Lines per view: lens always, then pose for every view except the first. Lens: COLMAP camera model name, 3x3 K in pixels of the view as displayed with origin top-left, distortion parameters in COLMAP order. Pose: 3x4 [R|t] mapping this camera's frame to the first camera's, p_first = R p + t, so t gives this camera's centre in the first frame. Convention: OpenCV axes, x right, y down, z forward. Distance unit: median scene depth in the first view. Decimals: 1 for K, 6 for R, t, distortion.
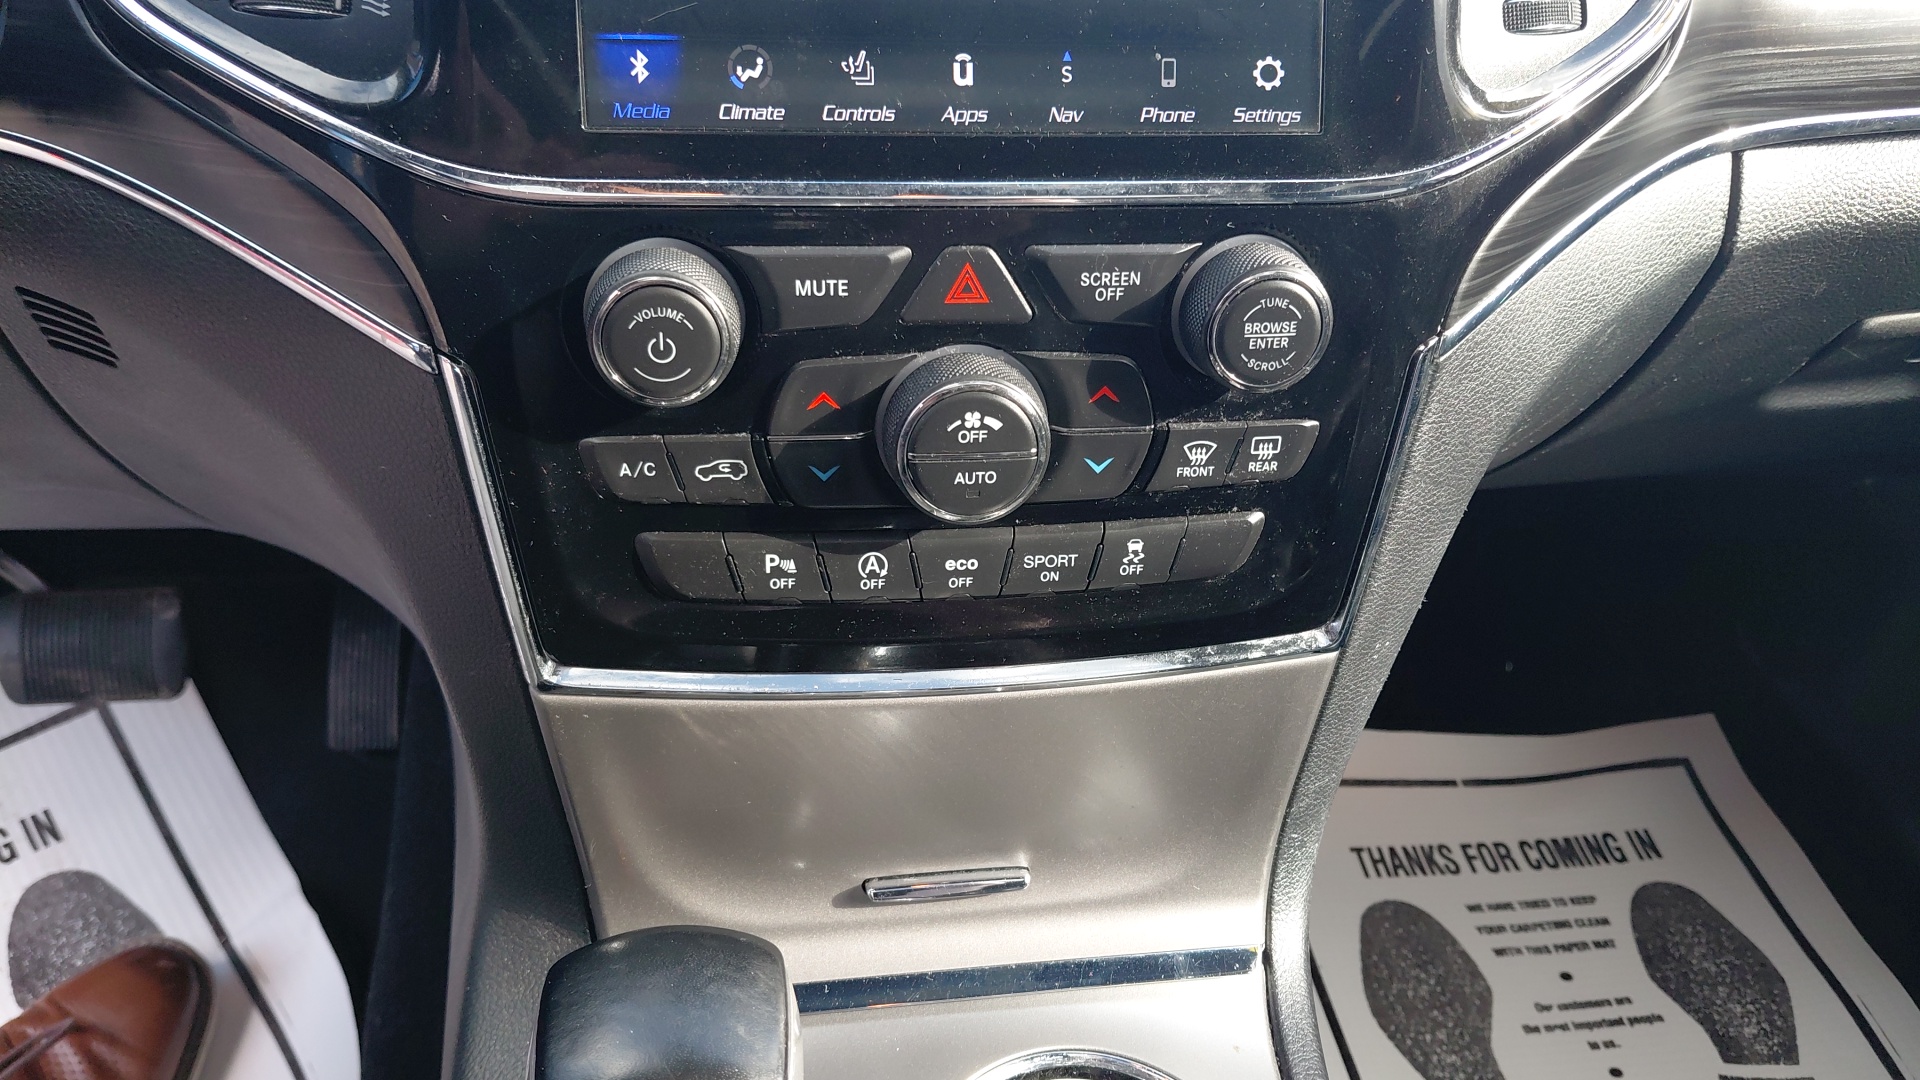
lens RADIAL K [[1433.5, 0, 936.1], [0, 1433.5, 548.7], [0, 0, 1]] dist [0.170938, -0.410315]
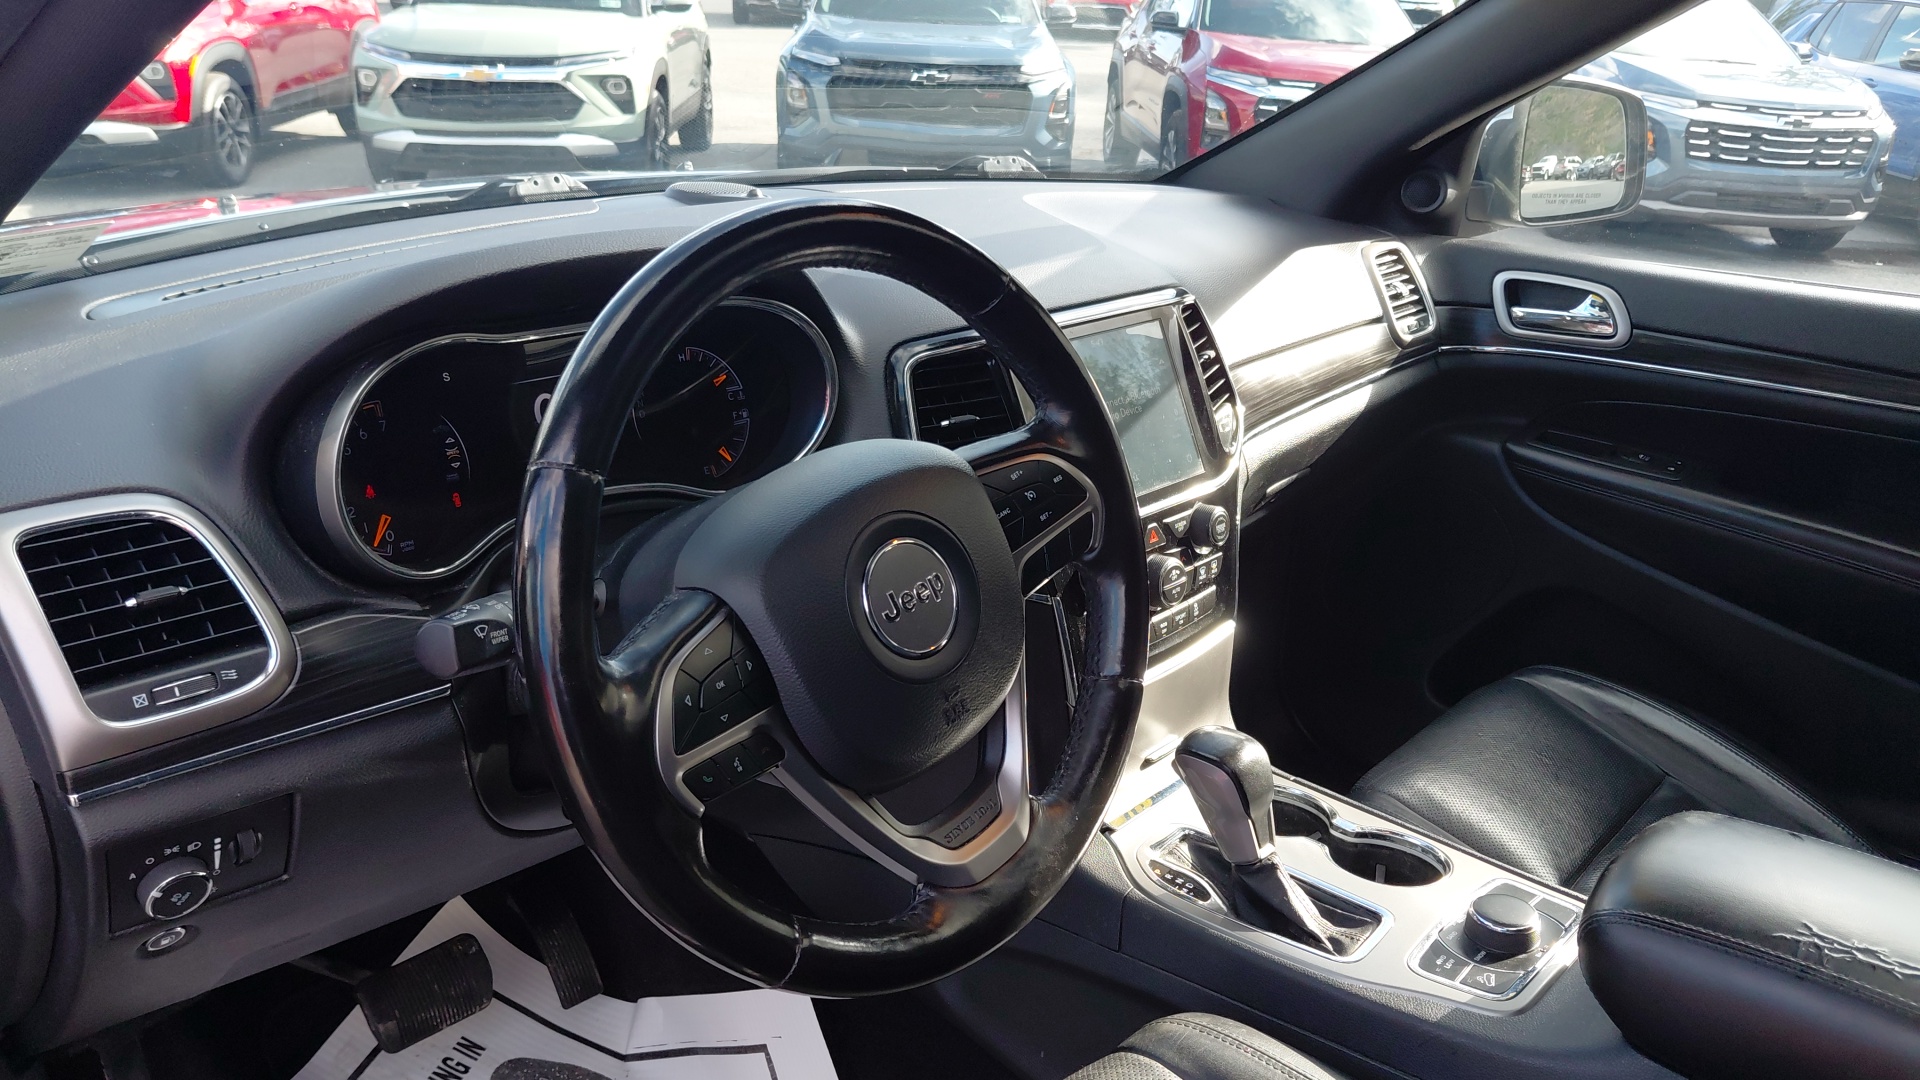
lens RADIAL K [[1436.5, 0, 980.9], [0, 1436.5, 562.0], [0, 0, 1]] dist [-0.006693, -0.005418]
pose [[0.763118, -0.258705, 0.592218, -2.131989], [0.376649, 0.922696, -0.082270, -0.009642], [-0.525154, 0.285840, 0.801567, -1.322264]]
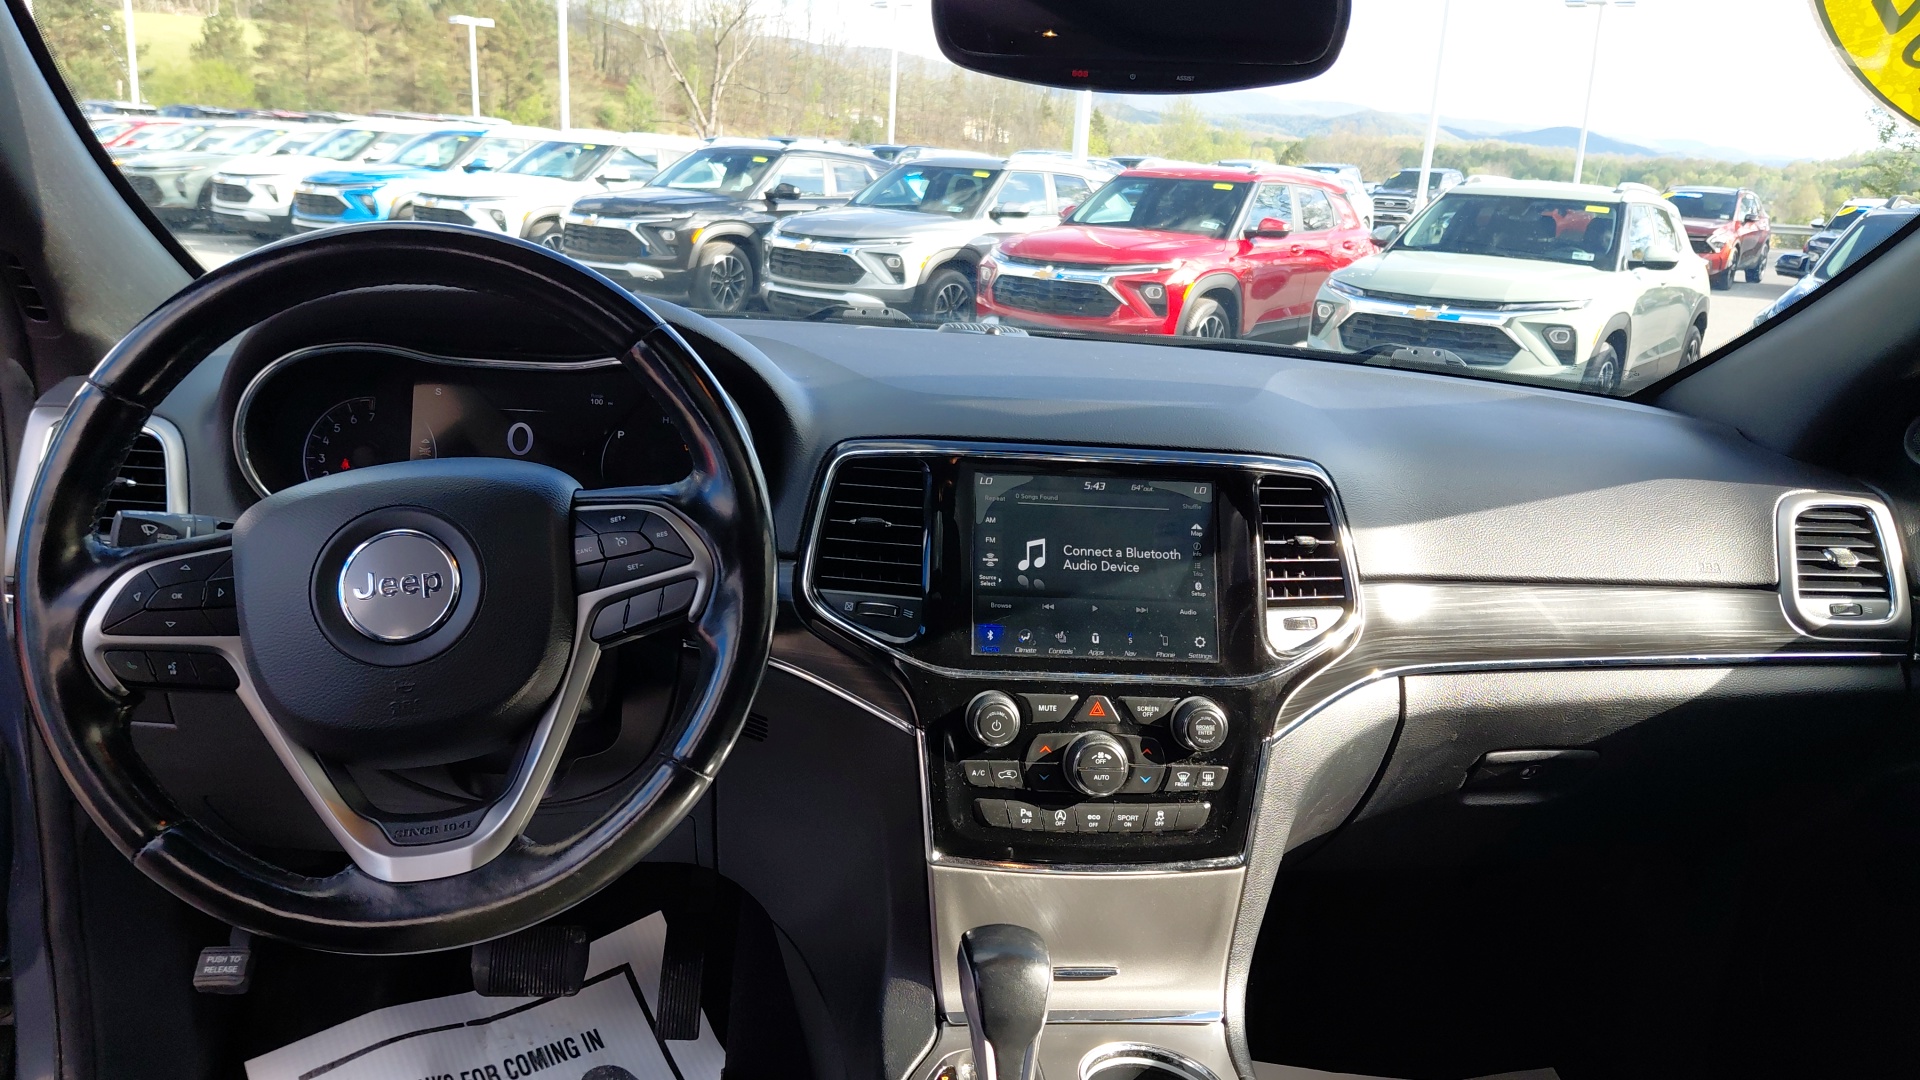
lens RADIAL K [[1409.4, 0, 960.0], [0, 1409.4, 540.0], [0, 0, 1]] dist [0.129146, -0.228552]
pose [[0.999736, 0.022796, 0.002868, -0.255967], [-0.020065, 0.927056, -0.374384, 0.536692], [-0.011193, 0.374228, 0.927269, -1.644388]]
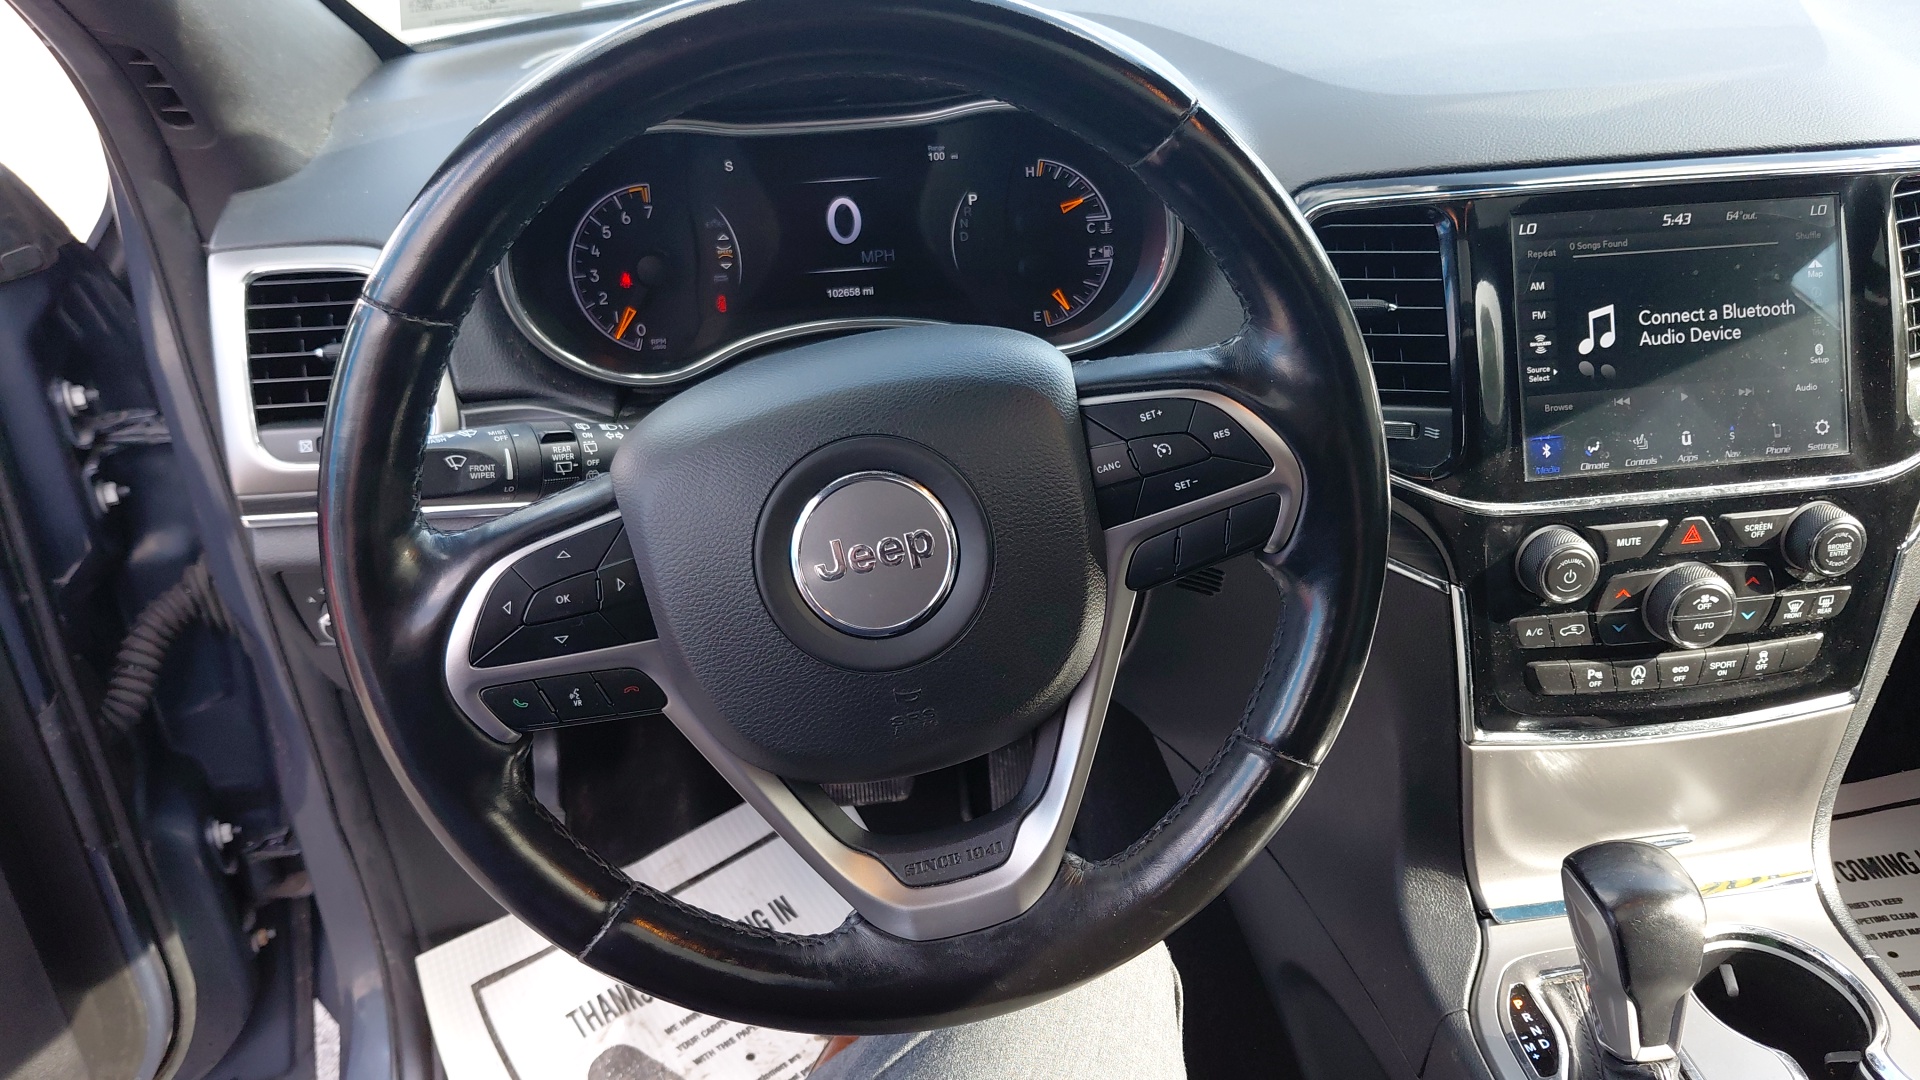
lens RADIAL K [[1436.5, 0, 980.9], [0, 1436.5, 562.0], [0, 0, 1]] dist [-0.006693, -0.005418]
pose [[0.996798, -0.064739, -0.046942, -0.888282], [0.060550, 0.994476, -0.085740, -0.026332], [0.052233, 0.082623, 0.995211, -1.096140]]
